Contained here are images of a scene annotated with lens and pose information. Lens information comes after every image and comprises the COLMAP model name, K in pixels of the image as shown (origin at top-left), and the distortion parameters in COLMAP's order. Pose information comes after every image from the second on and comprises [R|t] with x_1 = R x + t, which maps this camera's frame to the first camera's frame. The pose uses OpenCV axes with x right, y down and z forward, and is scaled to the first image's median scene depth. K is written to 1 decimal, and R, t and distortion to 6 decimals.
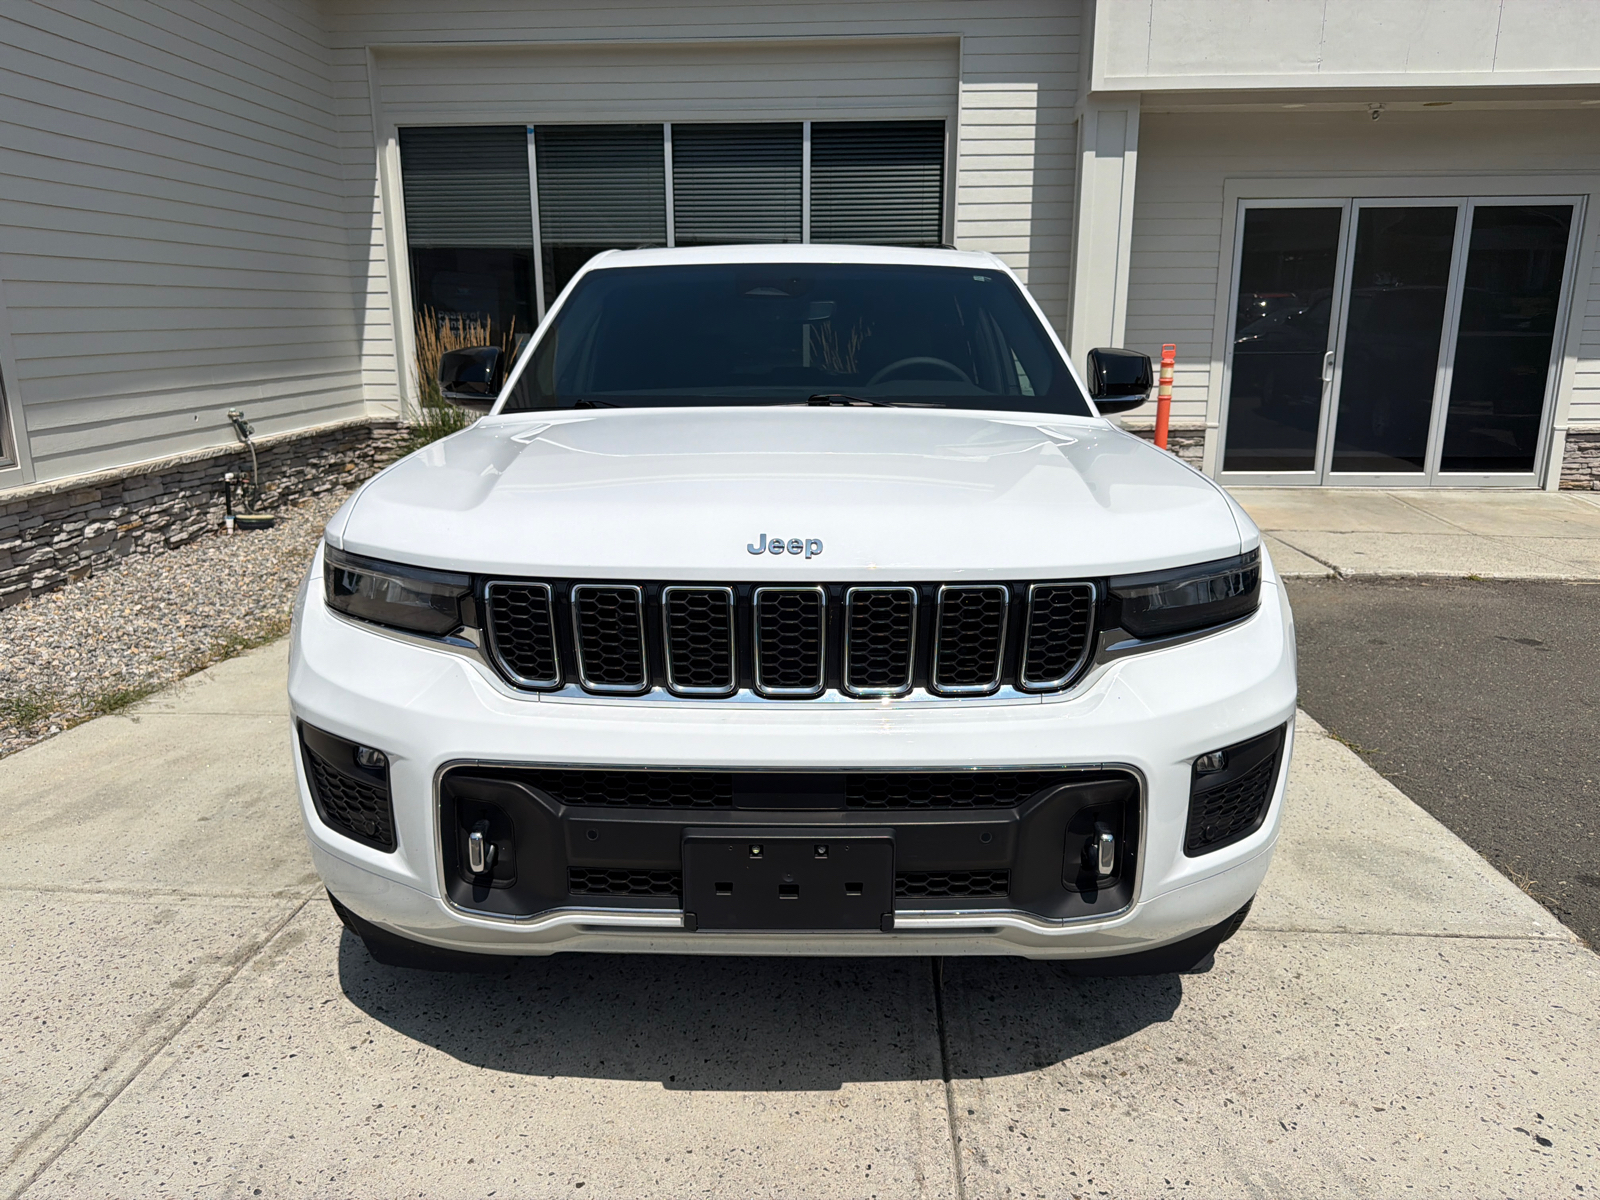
lens RADIAL K [[1142.5, 0, 793.6], [0, 1142.5, 598.2], [0, 0, 1]] dist [0.011295, -0.018192]
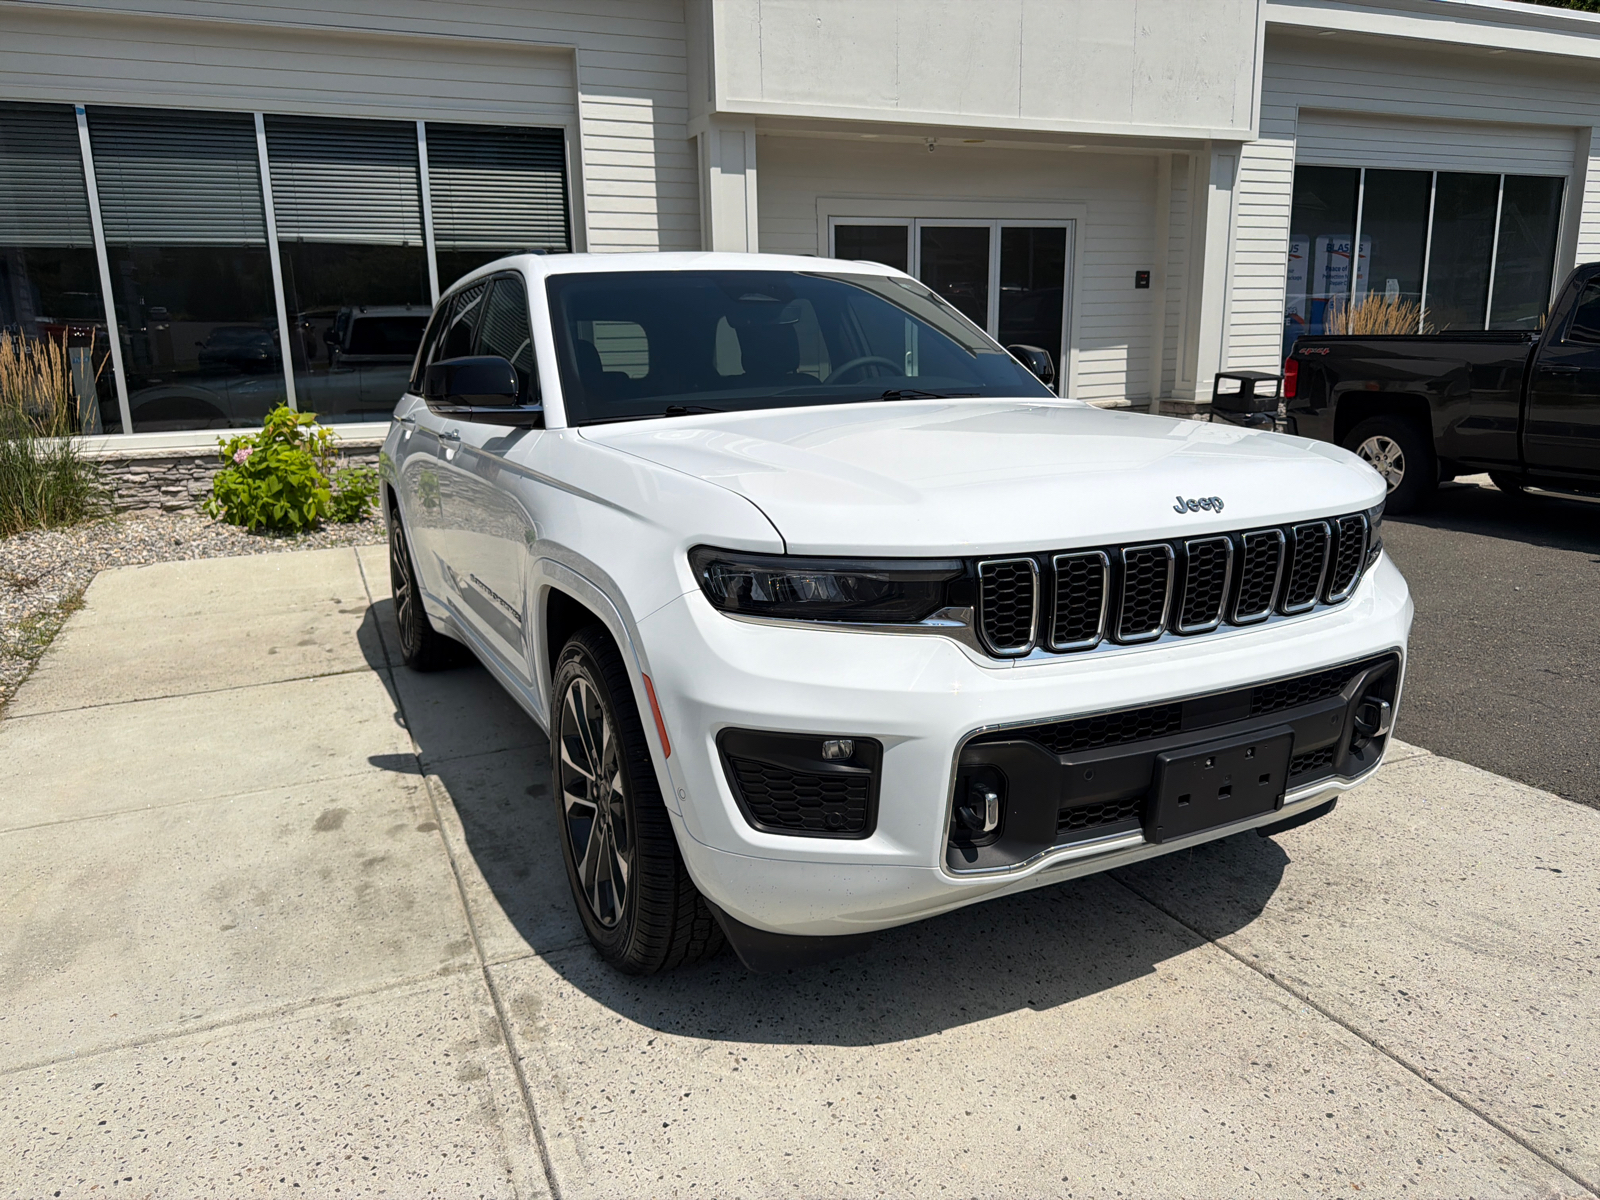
lens RADIAL K [[1136.5, 0, 806.3], [0, 1136.5, 584.4], [0, 0, 1]] dist [0.004987, -0.007700]
pose [[0.890010, -0.114664, 0.441288, -0.260081], [0.121404, 0.992517, 0.013041, -0.008212], [-0.439481, 0.041967, 0.897271, 0.032089]]
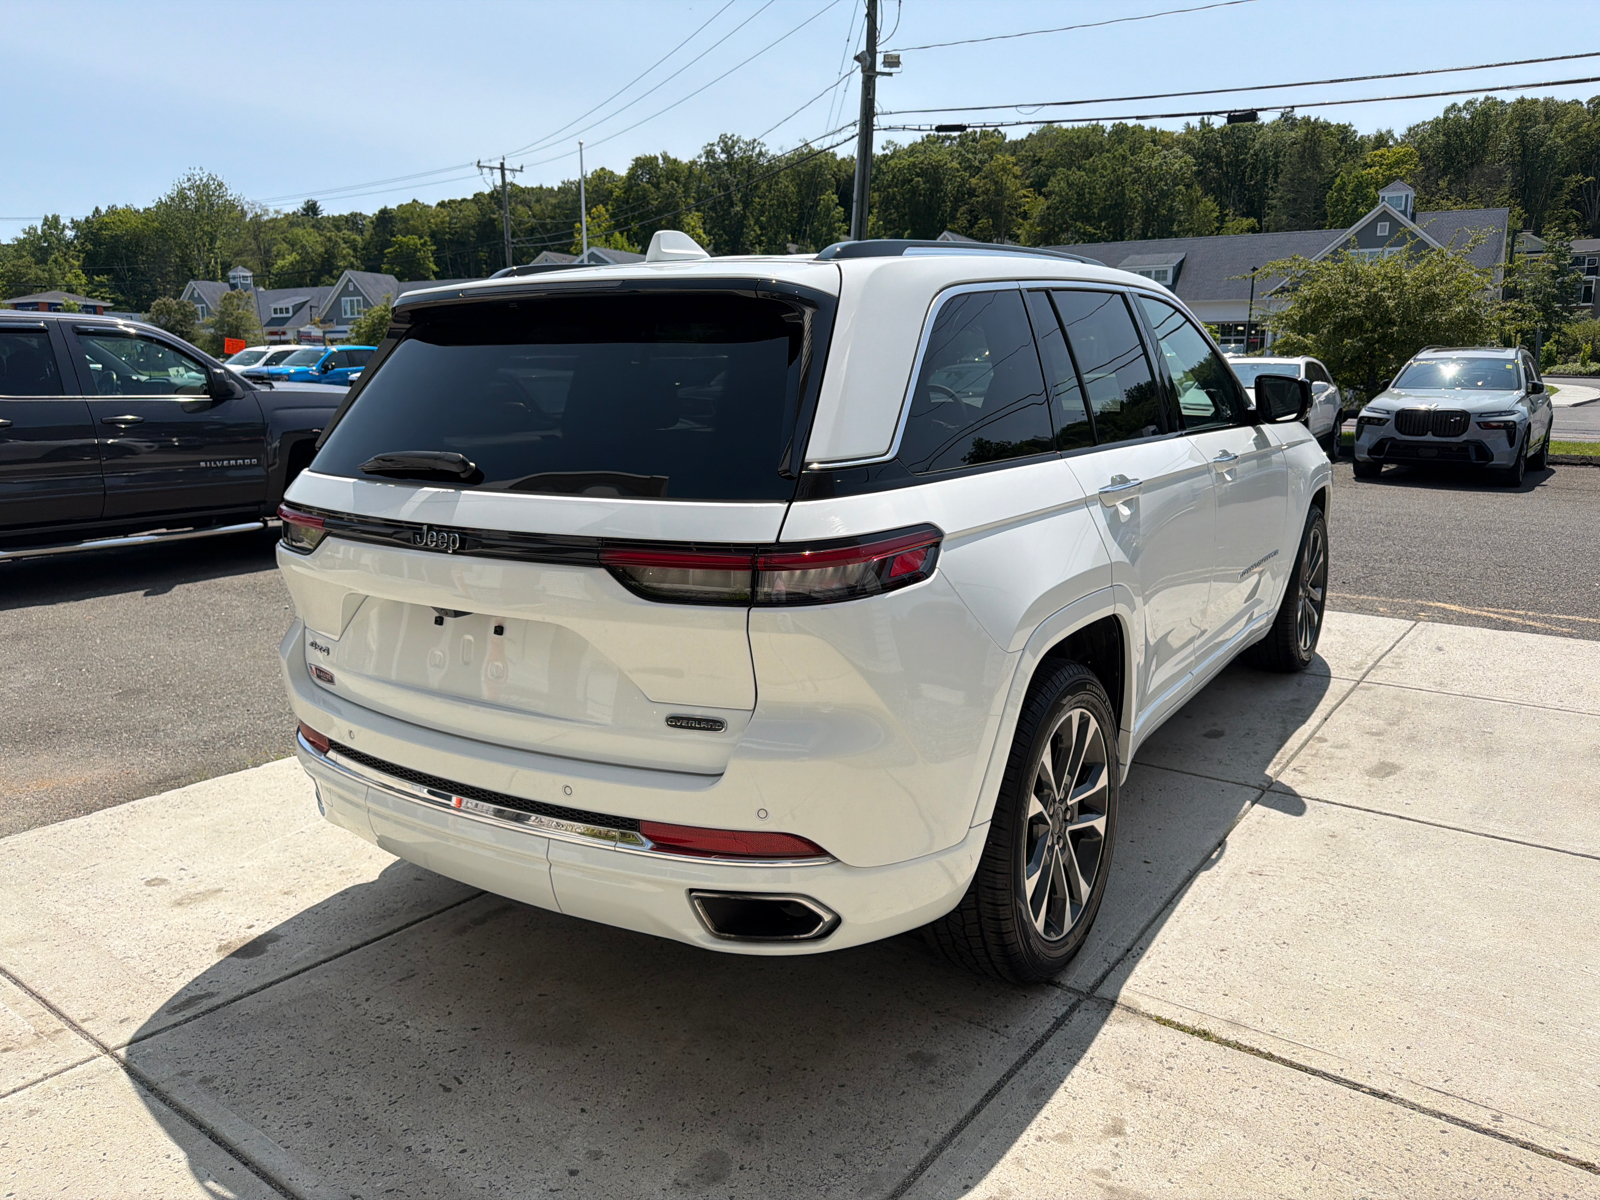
lens RADIAL K [[1144.6, 0, 801.2], [0, 1144.6, 593.7], [0, 0, 1]] dist [0.003270, -0.008275]
pose [[-0.834906, -0.099549, 0.541315, -0.300967], [0.129821, 0.920139, 0.369447, -0.291578], [-0.534864, 0.378728, -0.755305, 1.276356]]
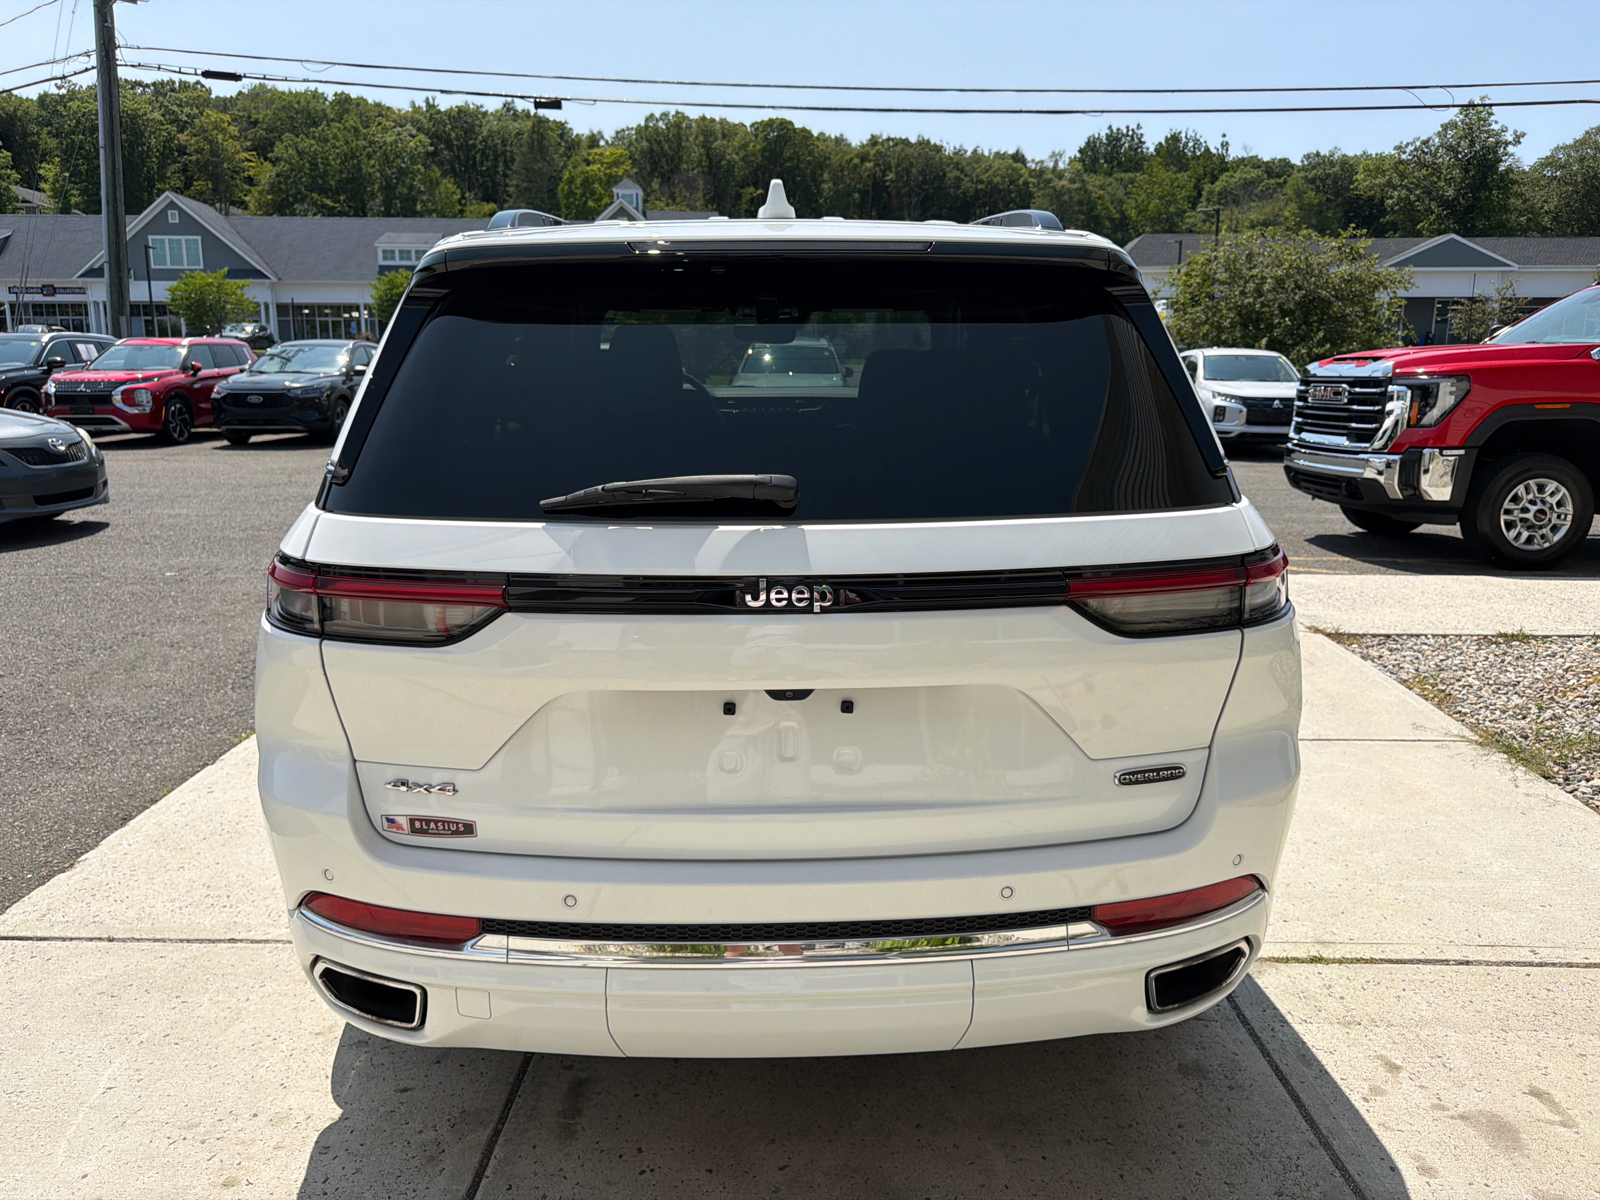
lens RADIAL K [[1142.5, 0, 793.6], [0, 1142.5, 598.2], [0, 0, 1]] dist [0.011295, -0.018192]
pose [[-0.999328, 0.010704, -0.035063, 0.009650], [-0.005274, 0.904500, 0.426440, -0.298057], [0.036279, 0.426338, -0.903836, 1.290720]]
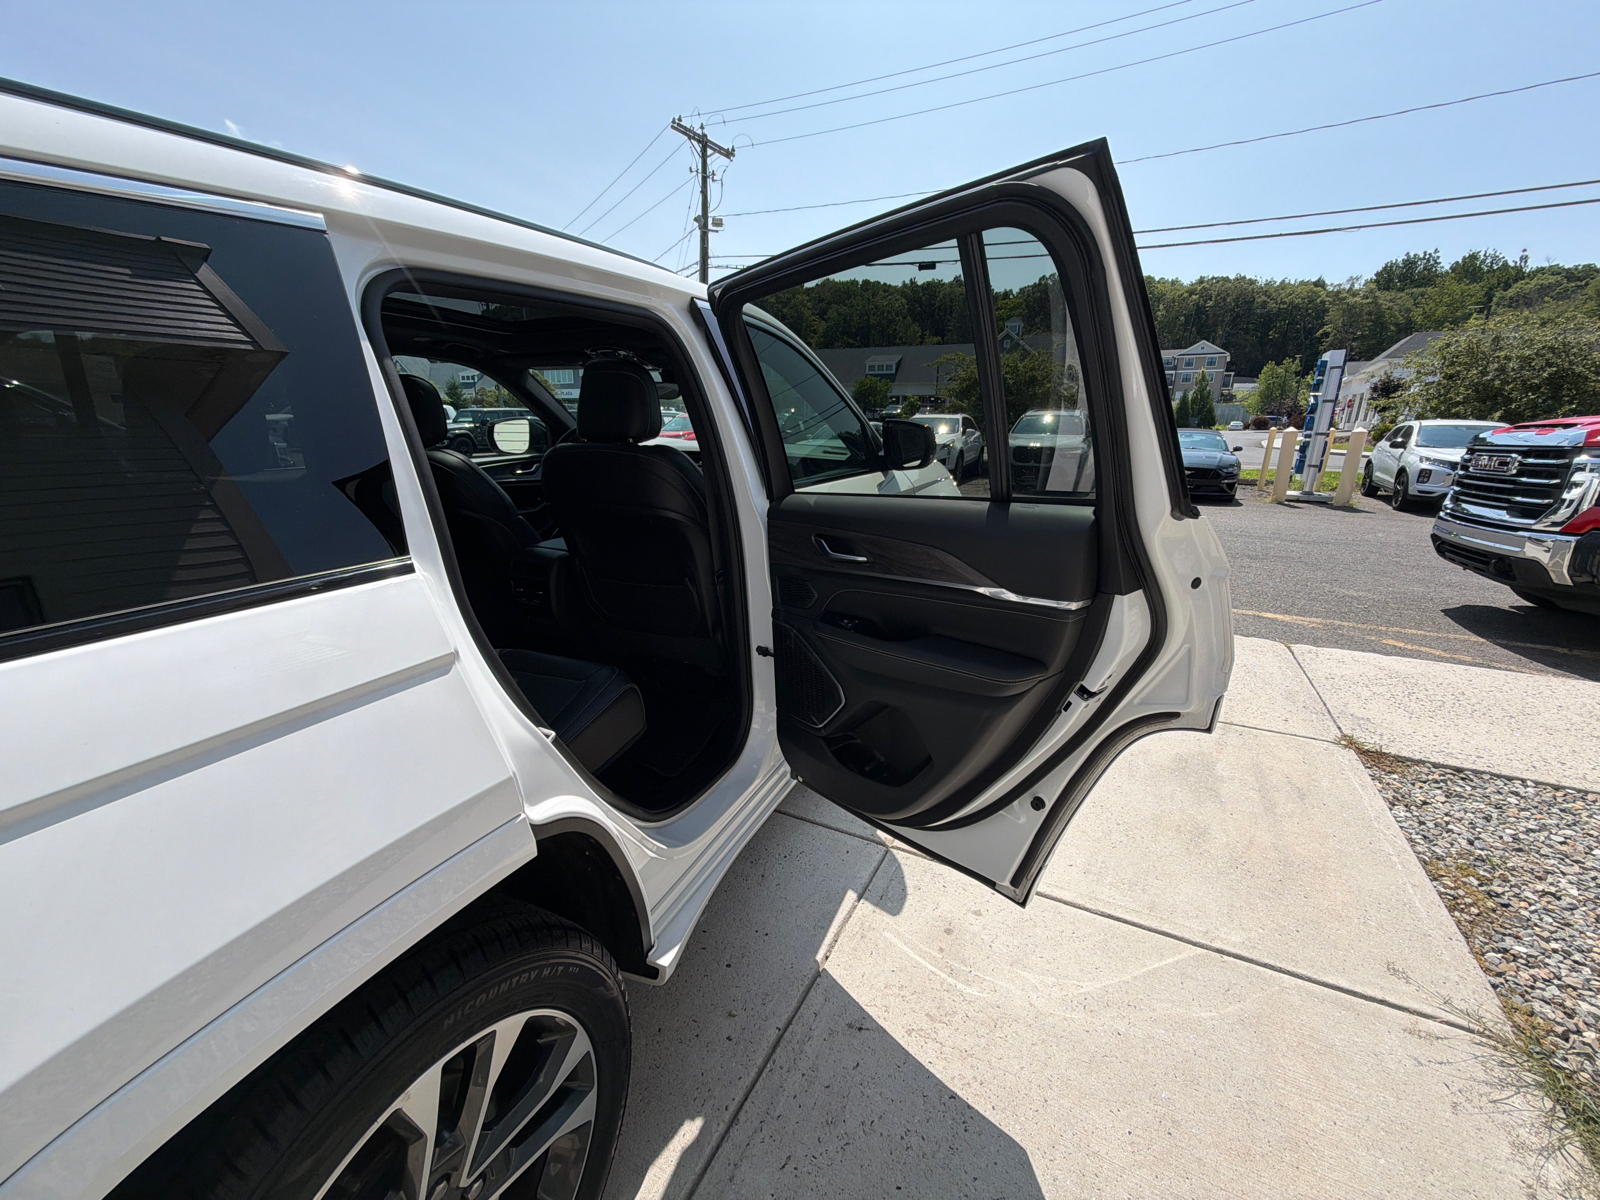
lens RADIAL K [[641.2, 0, 801.8], [0, 641.2, 597.9], [0, 0, 1]] dist [0.001091, 0.000278]
pose [[-0.913246, -0.108347, 0.392736, -0.262429], [0.090860, 0.885544, 0.455584, -0.208954], [-0.397146, 0.451745, -0.798875, 0.940881]]
